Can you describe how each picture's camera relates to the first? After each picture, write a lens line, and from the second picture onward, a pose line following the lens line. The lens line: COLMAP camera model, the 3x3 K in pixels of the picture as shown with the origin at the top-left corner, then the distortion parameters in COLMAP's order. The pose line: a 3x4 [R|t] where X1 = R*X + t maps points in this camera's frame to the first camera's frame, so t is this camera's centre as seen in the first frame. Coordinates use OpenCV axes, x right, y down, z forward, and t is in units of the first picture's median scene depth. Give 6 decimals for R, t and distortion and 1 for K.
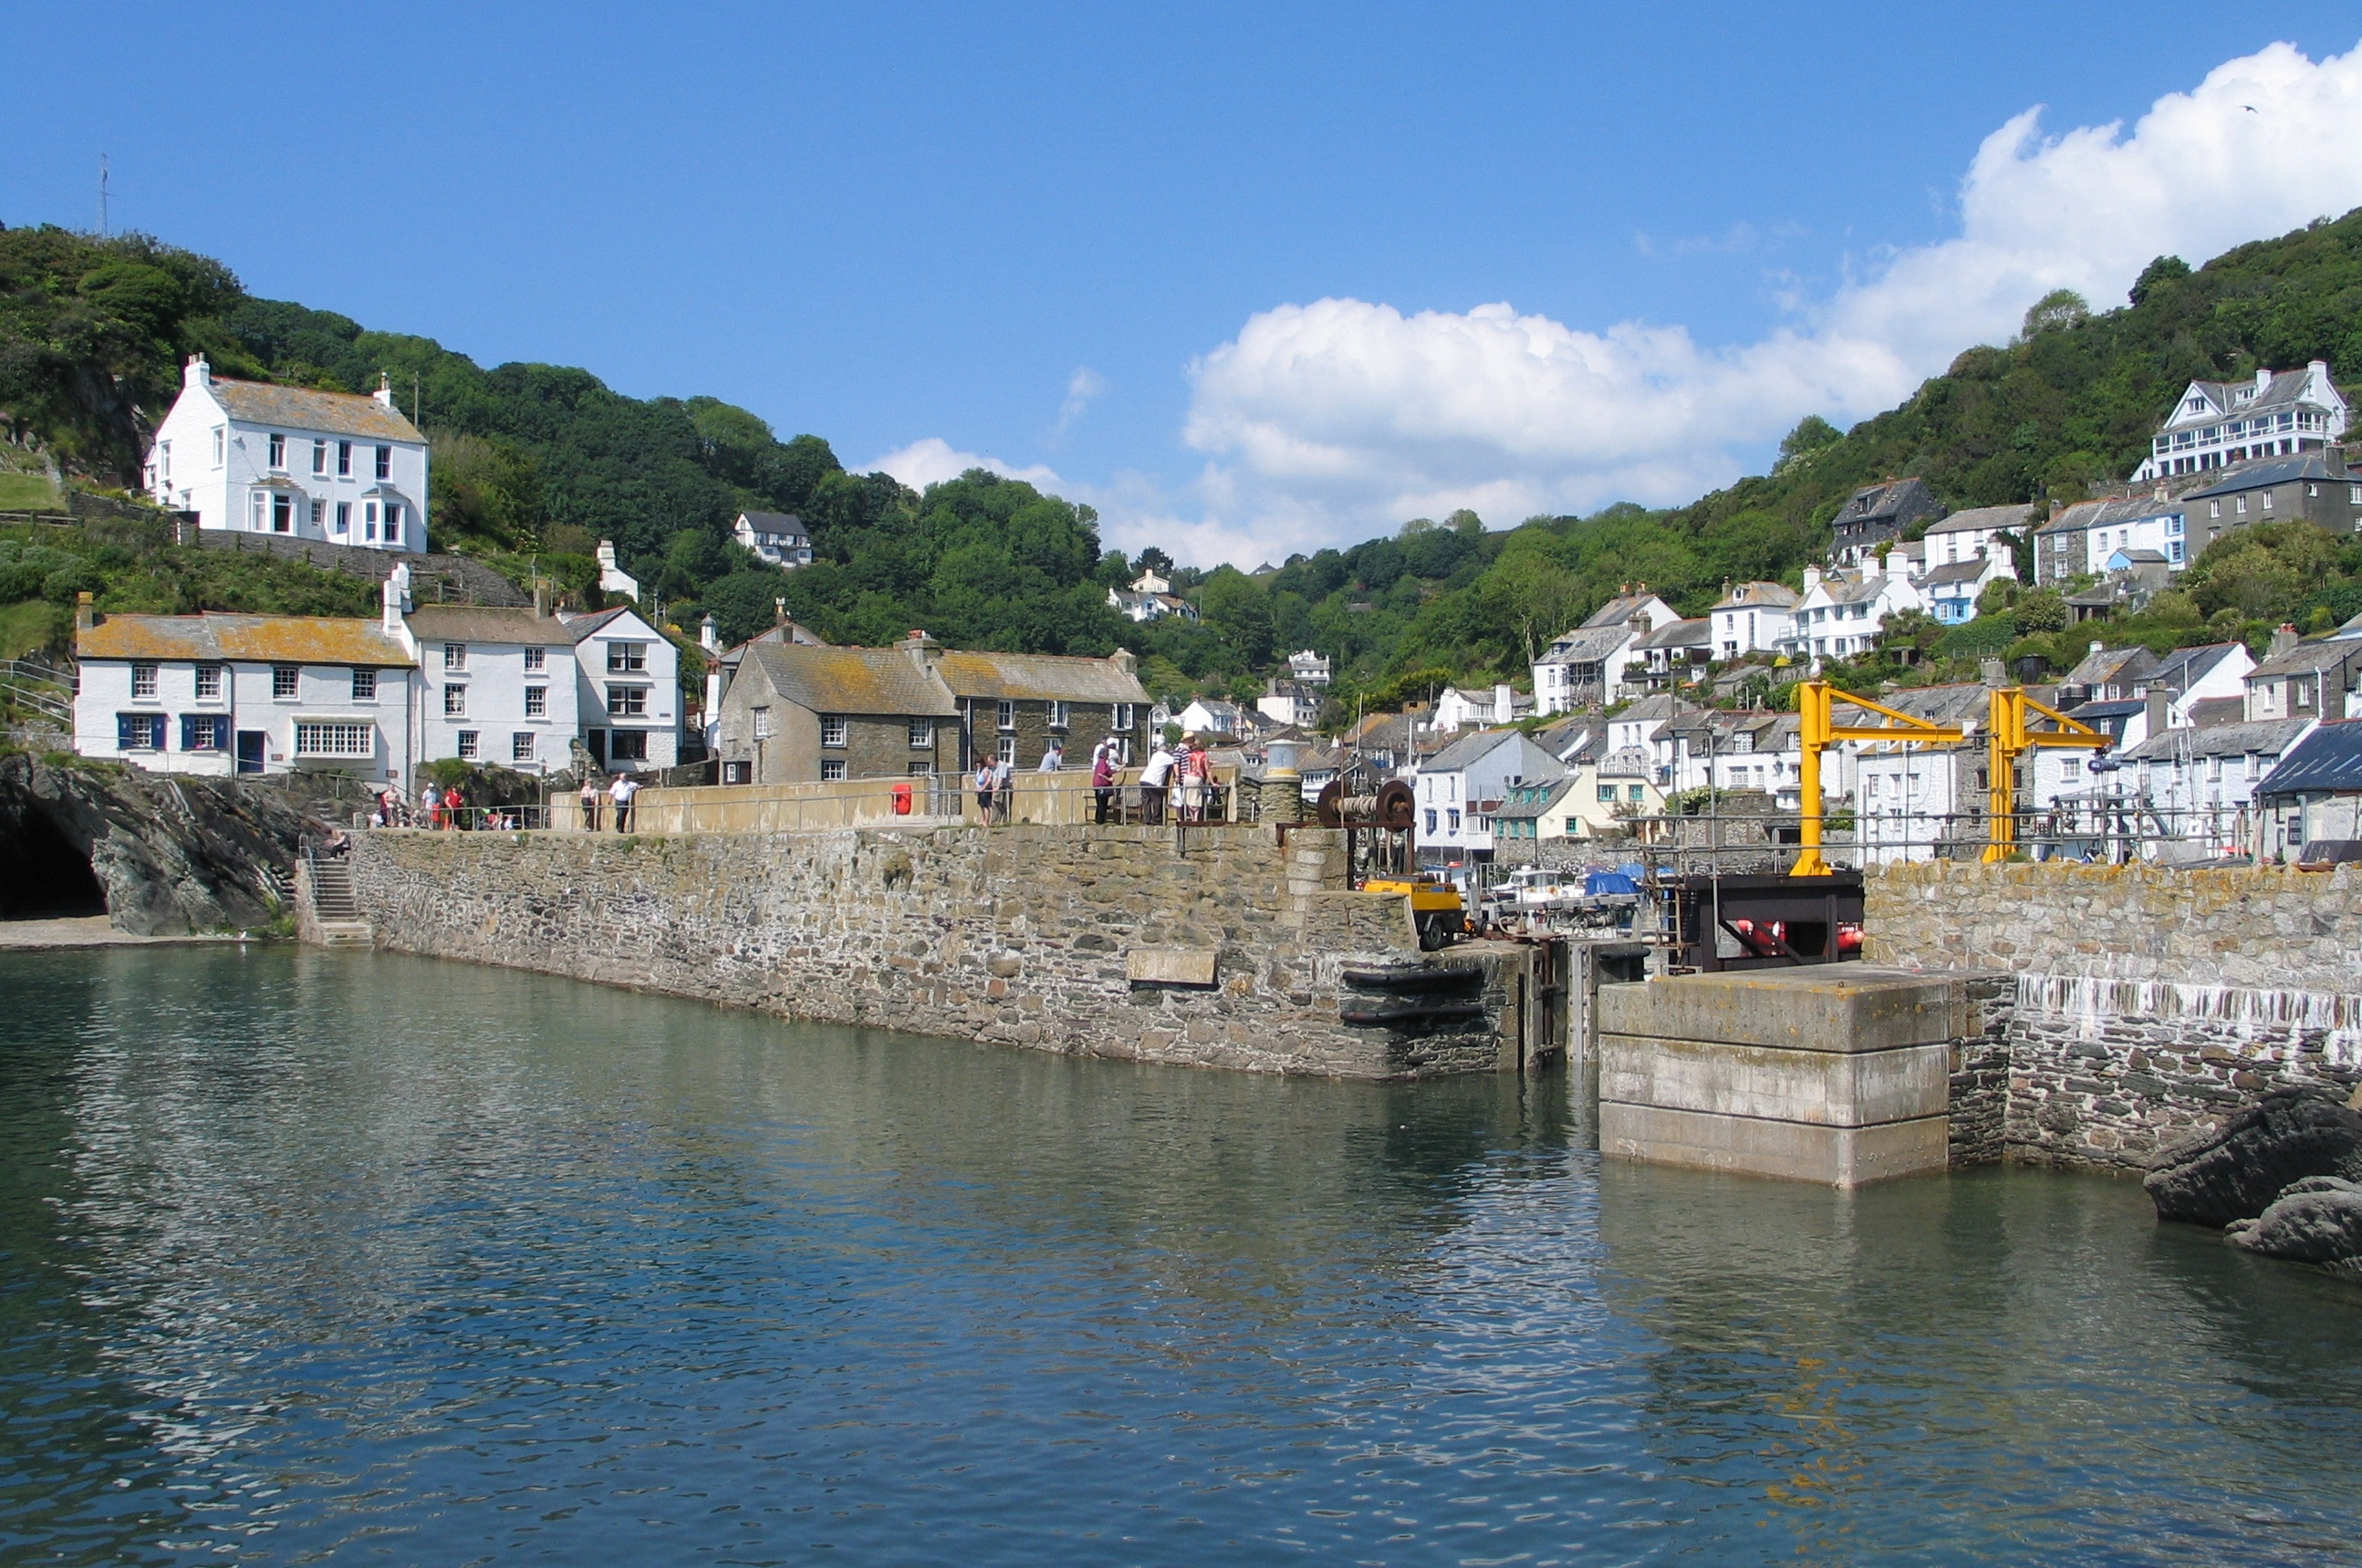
lens RADIAL K [[2421.6, 0, 1160.7], [0, 2421.6, 729.8], [0, 0, 1]] dist [-0.189154, 0.210877]
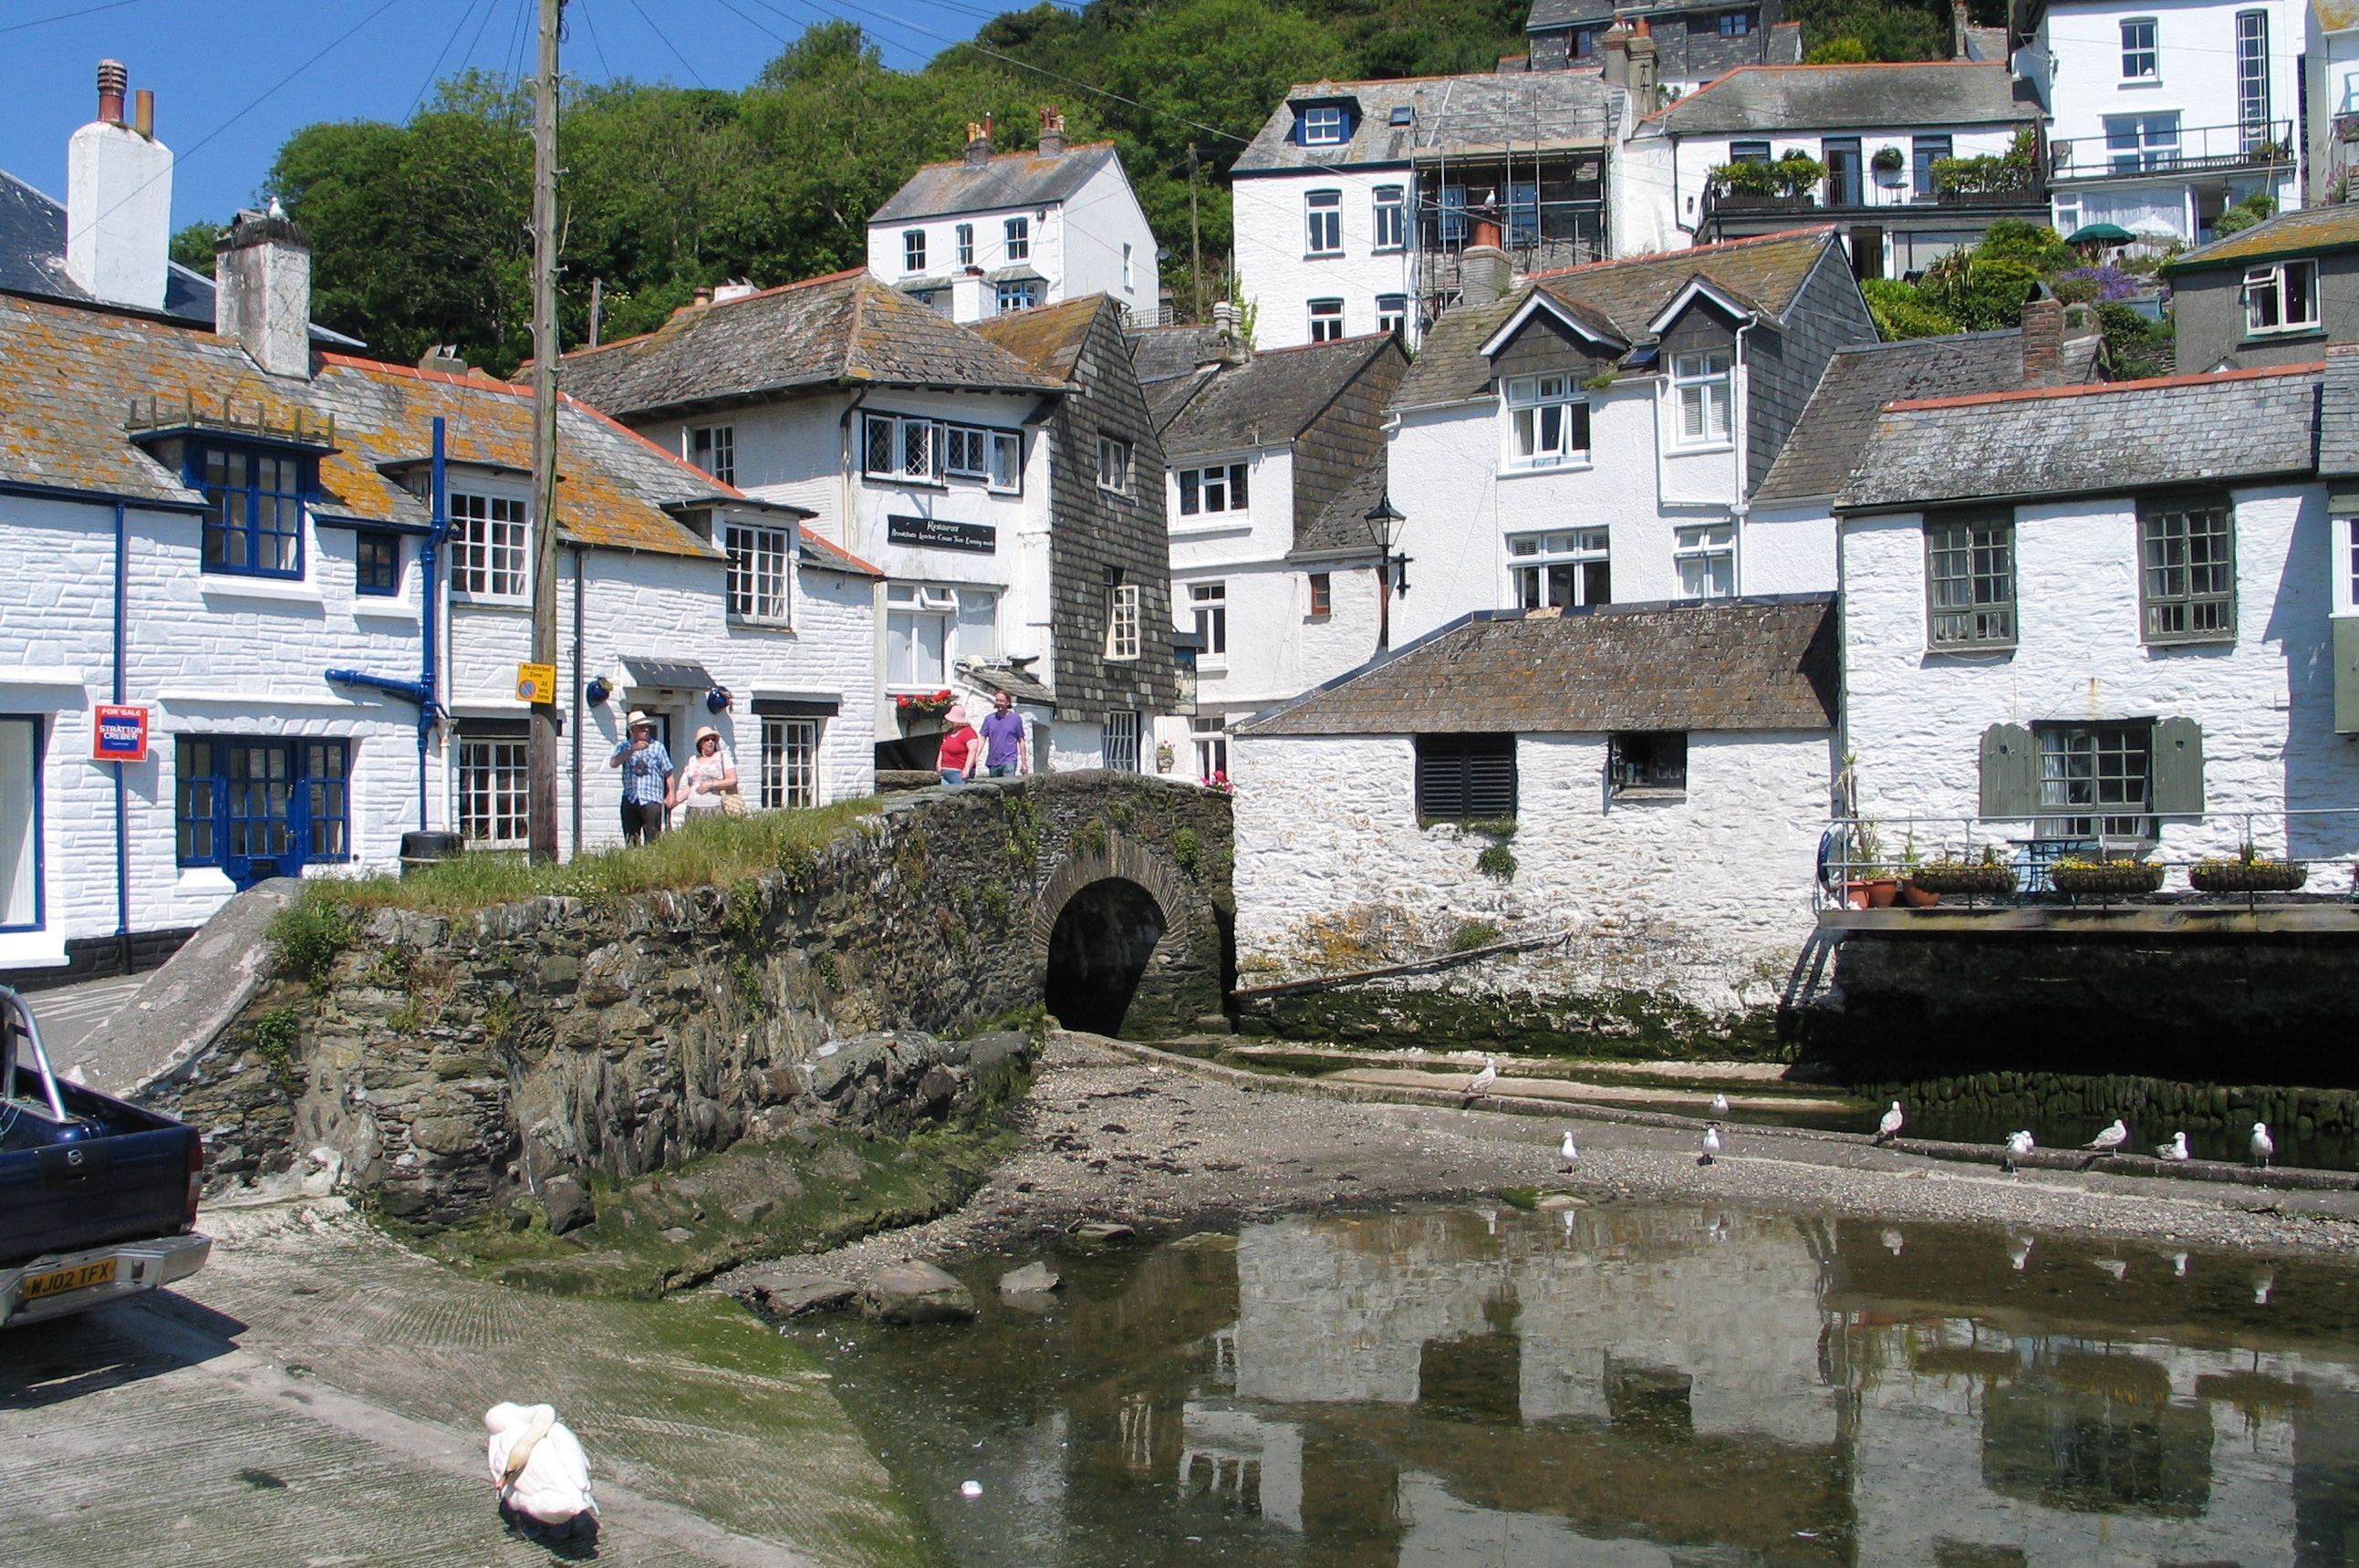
lens RADIAL K [[2449.7, 0, 1182.0], [0, 2449.7, 743.1], [0, 0, 1]] dist [-0.206861, 0.259408]
pose [[0.741382, 0.015287, 0.670909, -0.025833], [-0.016966, 0.999848, -0.004034, 0.040745], [-0.670869, -0.008392, 0.741529, 0.944614]]
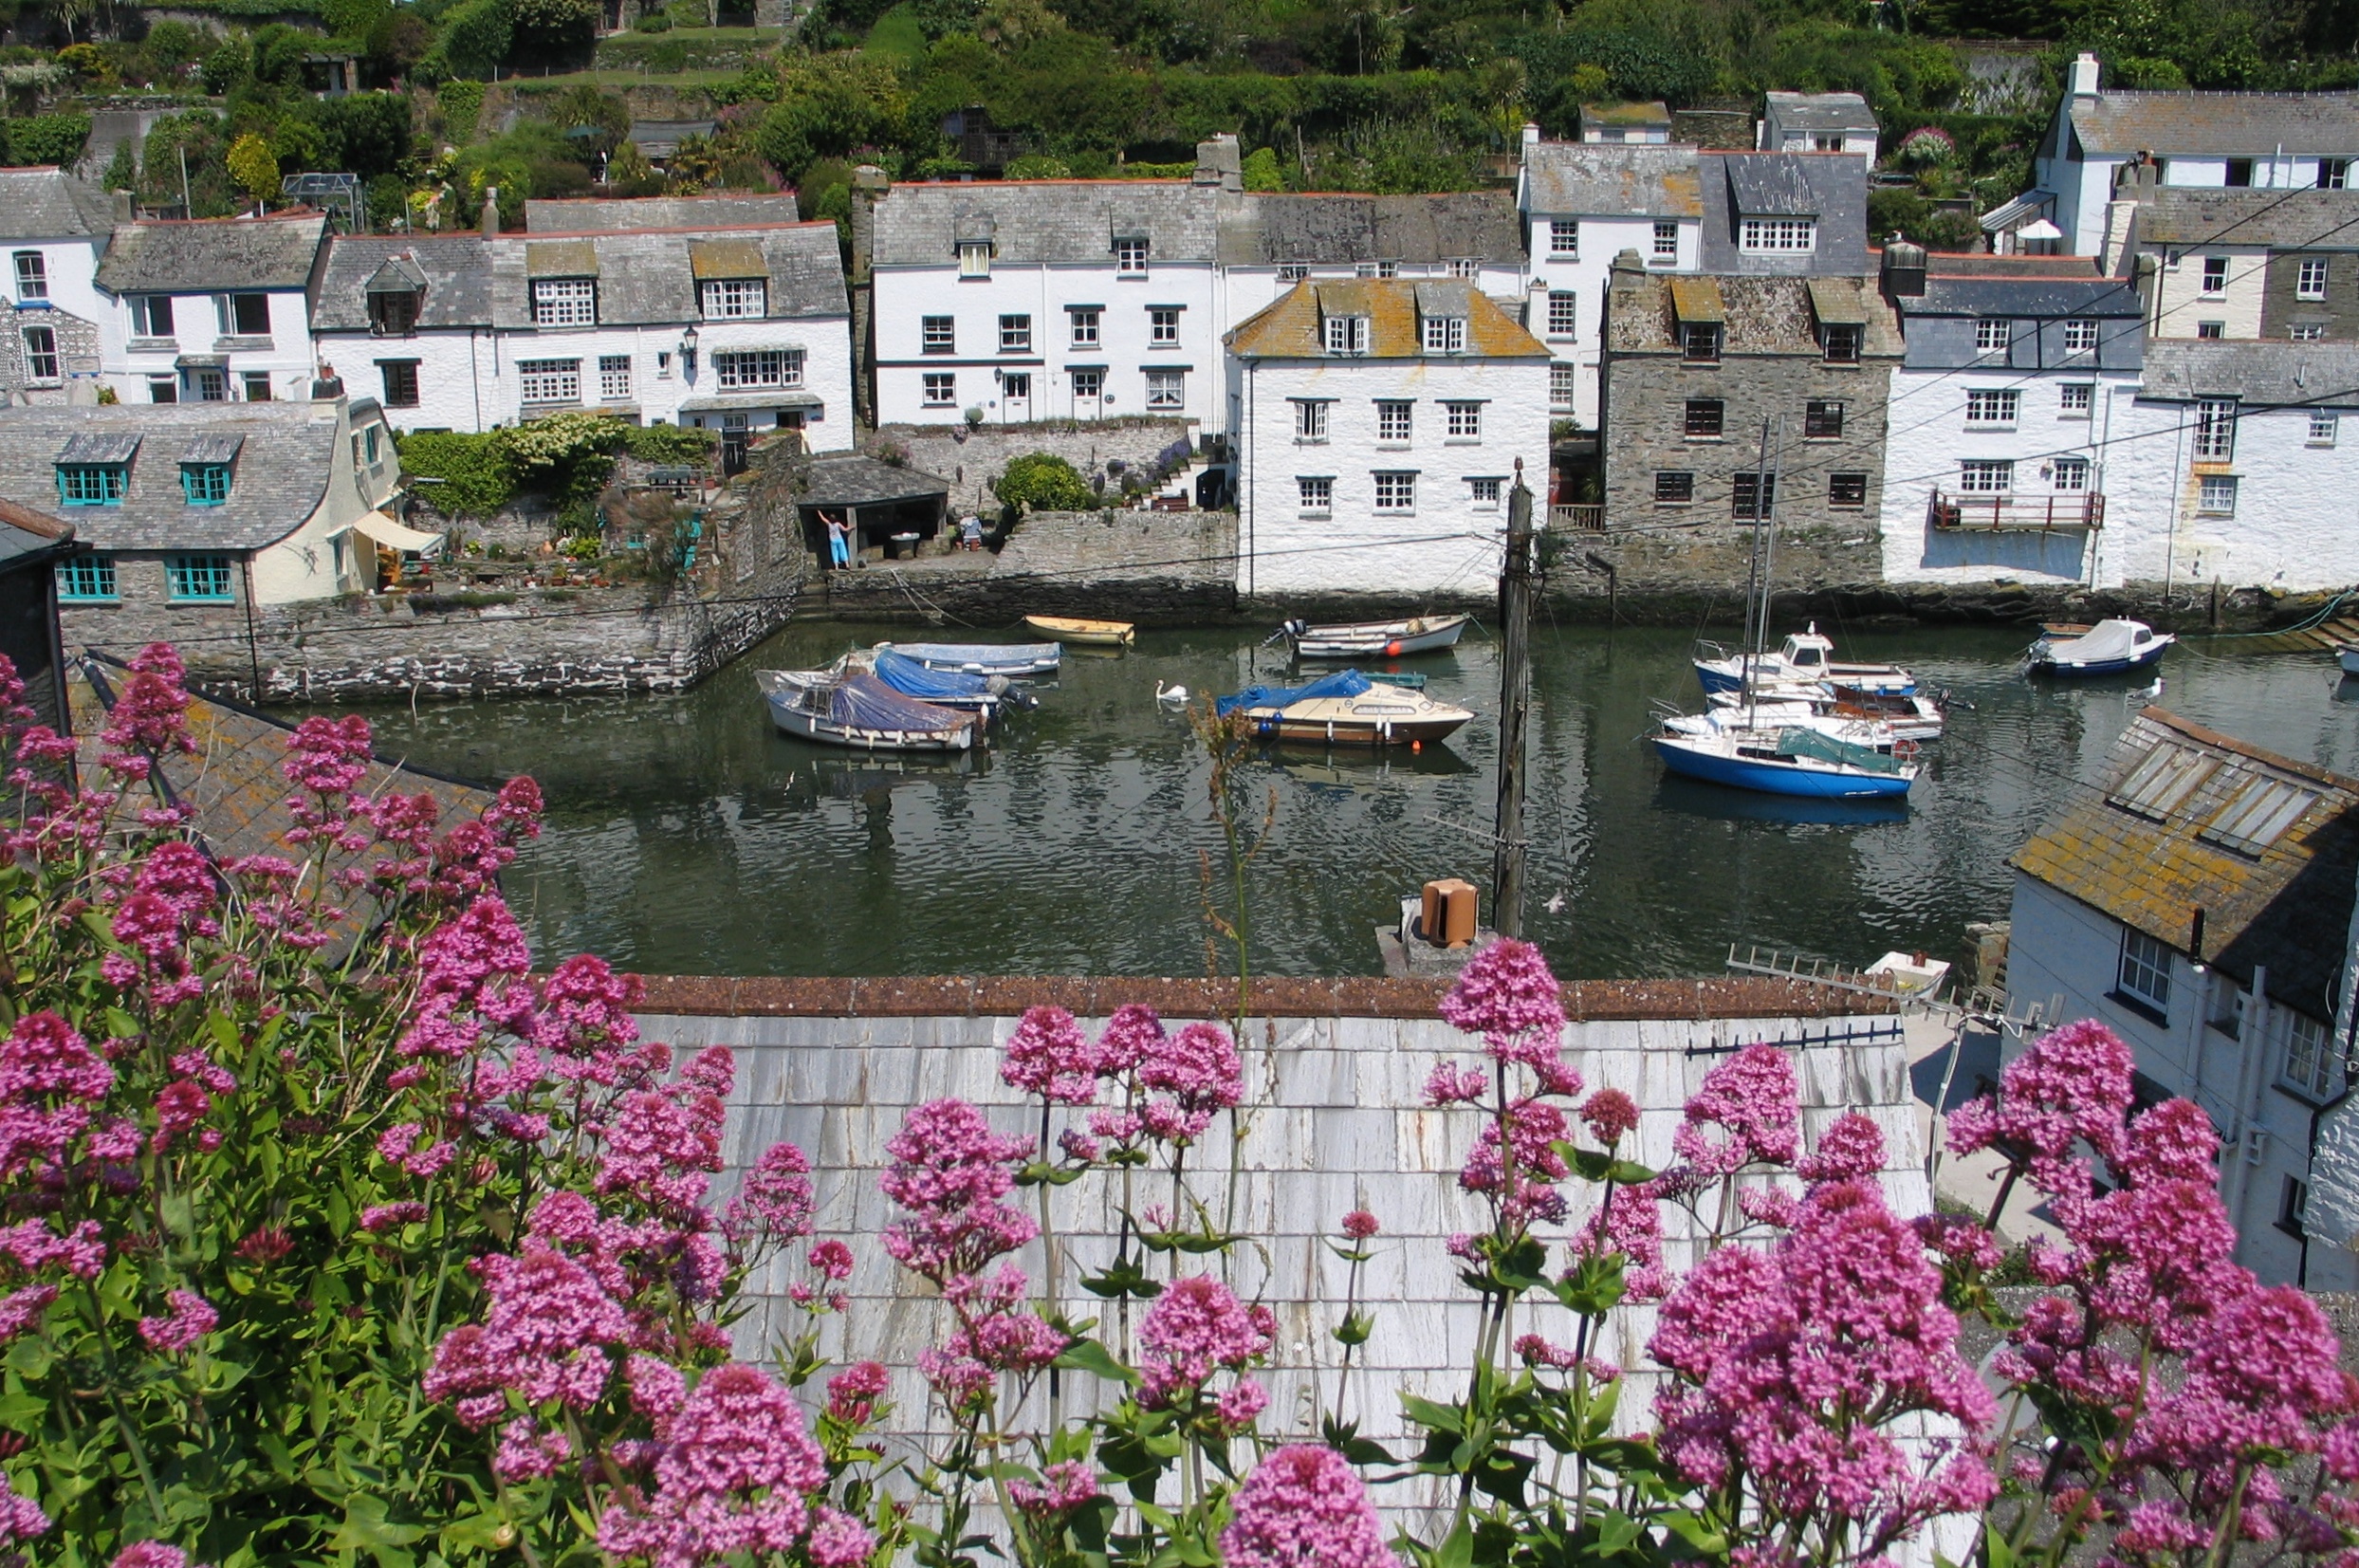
lens RADIAL K [[2512.1, 0, 1151.0], [0, 2512.1, 787.5], [0, 0, 1]] dist [-0.203361, 0.279294]
pose [[0.255521, -0.259593, 0.931301, -0.140045], [-0.033638, 0.960308, 0.276907, -0.031263], [-0.966218, -0.102083, 0.236646, 0.637415]]
